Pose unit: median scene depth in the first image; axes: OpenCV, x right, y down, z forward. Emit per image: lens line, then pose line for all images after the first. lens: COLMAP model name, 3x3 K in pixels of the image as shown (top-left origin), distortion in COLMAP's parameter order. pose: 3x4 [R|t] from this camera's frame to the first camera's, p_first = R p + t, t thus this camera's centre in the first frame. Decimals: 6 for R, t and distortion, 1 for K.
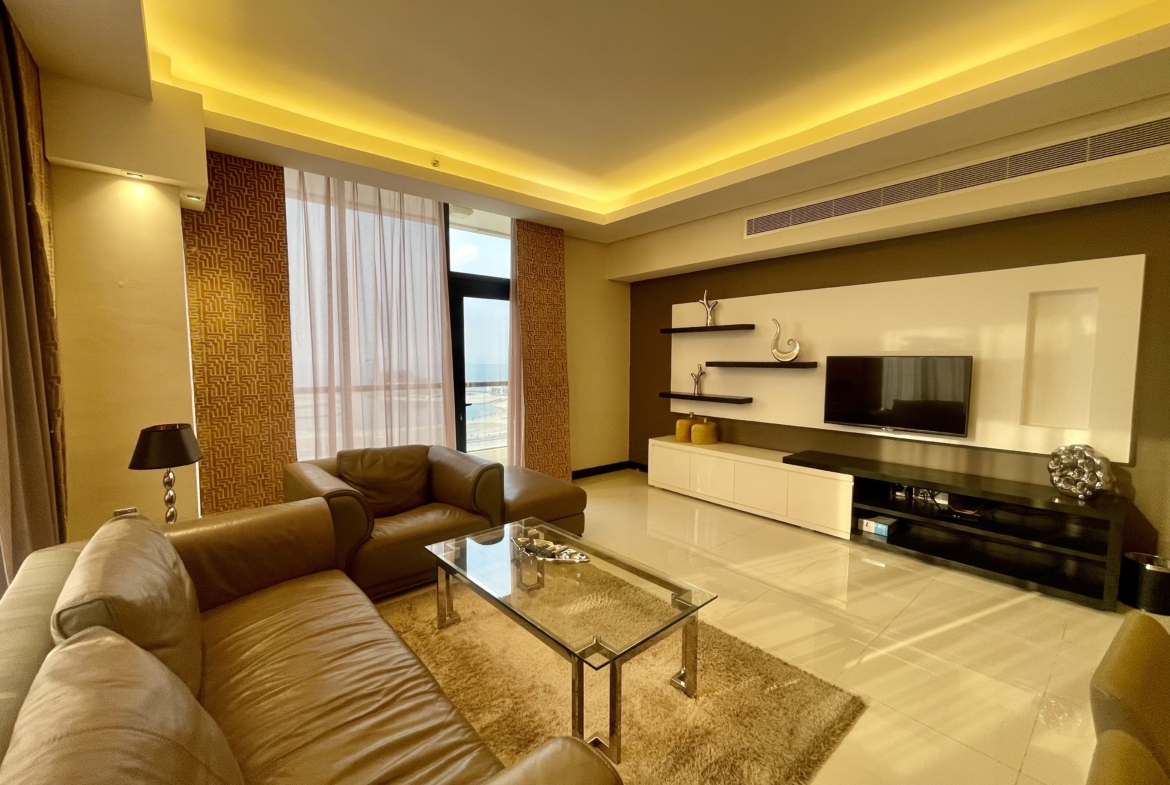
lens RADIAL K [[473.8, 0, 580.5], [0, 473.8, 394.1], [0, 0, 1]] dist [0.000836, 0.000352]
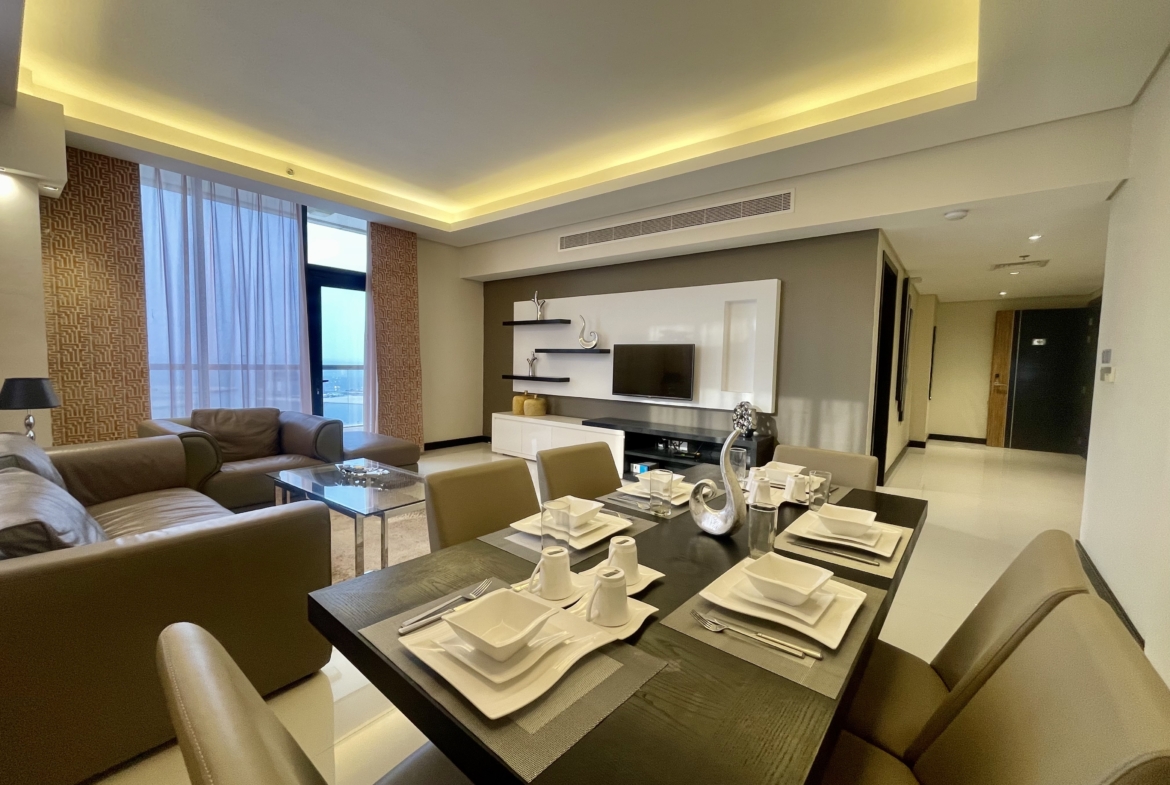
lens RADIAL K [[473.8, 0, 580.5], [0, 473.8, 394.1], [0, 0, 1]] dist [0.000836, 0.000352]
pose [[0.979979, 0.005110, 0.199036, 0.176324], [-0.004662, 0.999985, -0.002717, 0.069036], [-0.199047, 0.001735, 0.979988, -0.305781]]
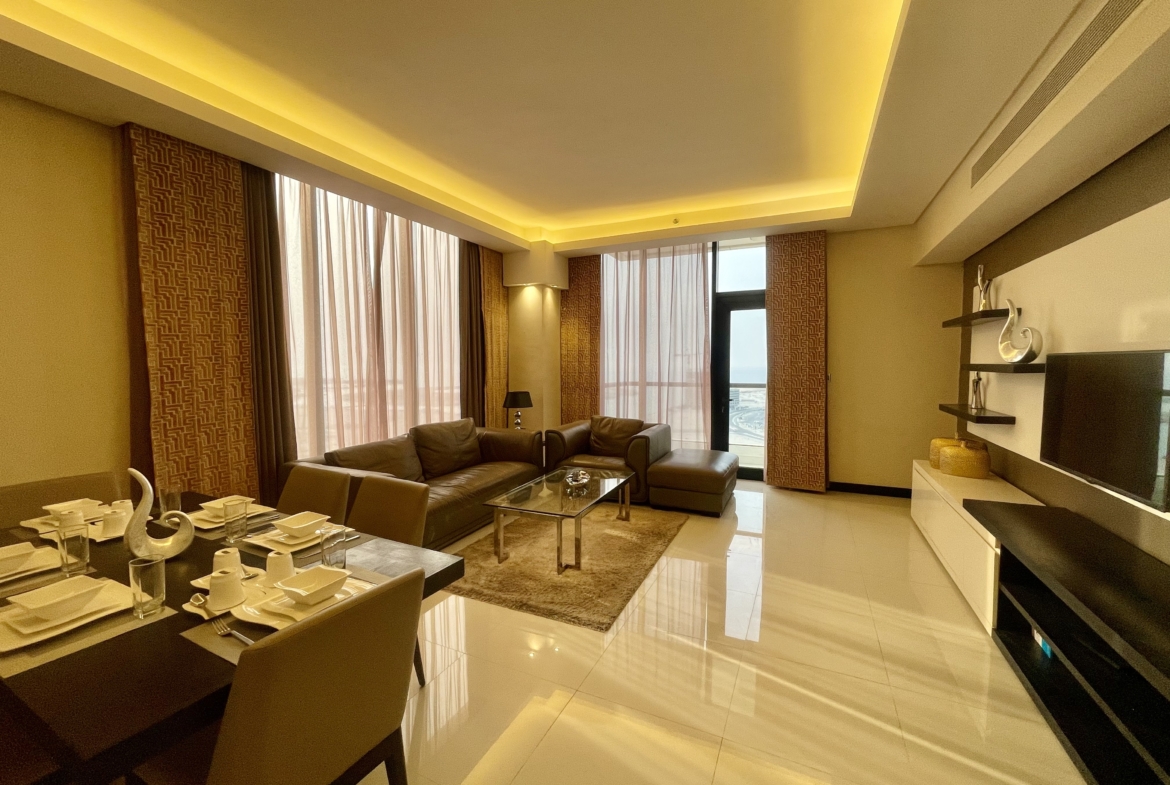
lens RADIAL K [[473.8, 0, 580.5], [0, 473.8, 394.1], [0, 0, 1]] dist [0.000836, 0.000352]
pose [[0.411656, 0.053802, -0.909750, 0.899996], [-0.064111, 0.997492, 0.029981, -0.006191], [0.909082, 0.045983, 0.414073, 0.204973]]
